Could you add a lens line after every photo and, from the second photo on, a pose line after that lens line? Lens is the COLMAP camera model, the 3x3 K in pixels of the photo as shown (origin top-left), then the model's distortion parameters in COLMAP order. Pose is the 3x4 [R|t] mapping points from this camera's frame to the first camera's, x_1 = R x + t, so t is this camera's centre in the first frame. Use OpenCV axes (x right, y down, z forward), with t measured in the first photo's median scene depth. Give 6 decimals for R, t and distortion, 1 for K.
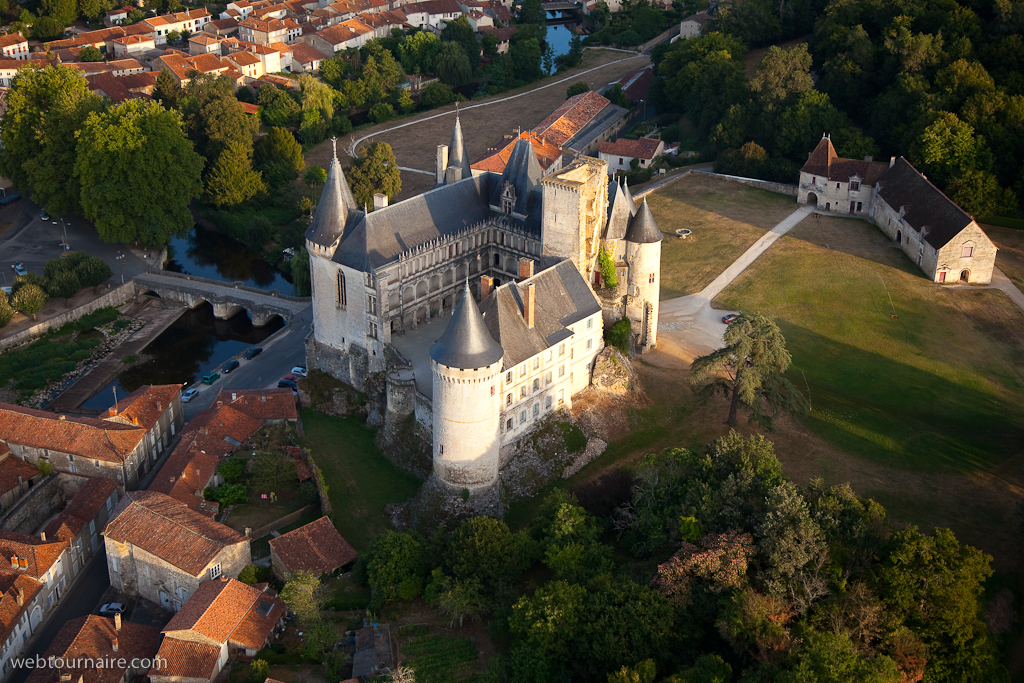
lens RADIAL K [[1384.7, 0, 512.0], [0, 1384.7, 341.5], [0, 0, 1]] dist [0.119323, 0.064640]
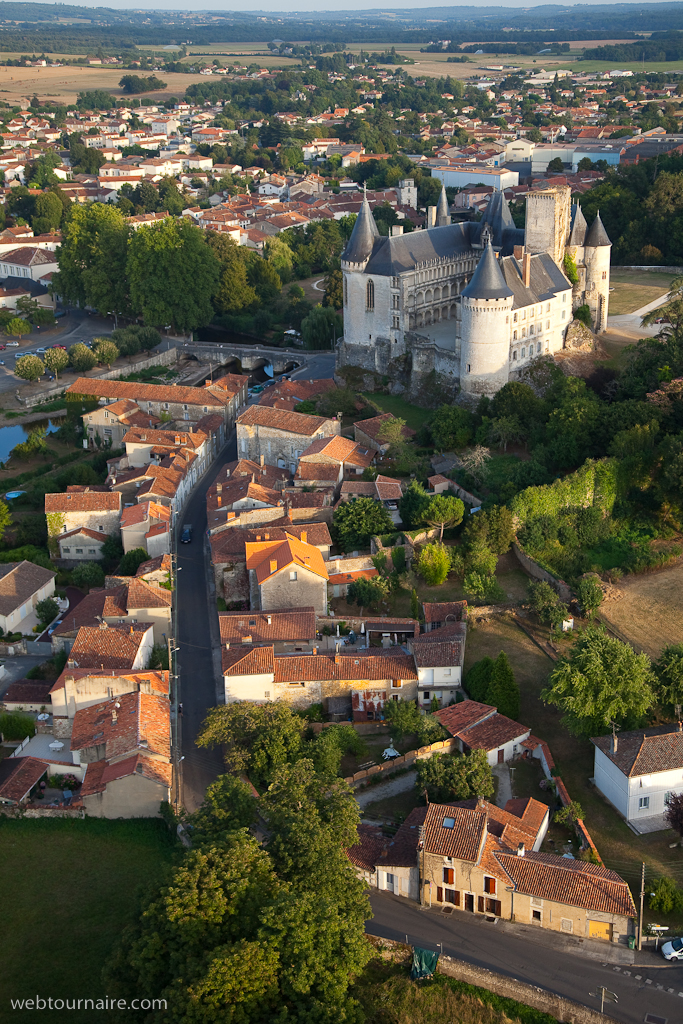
lens RADIAL K [[1384.7, 0, 326.5], [0, 1384.7, 515.7], [0, 0, 1]] dist [0.119323, 0.064640]
pose [[0.999702, -0.024278, -0.002565, -0.169393], [0.023785, 0.992272, -0.121780, 0.341742], [0.005502, 0.121683, 0.992554, -0.315120]]
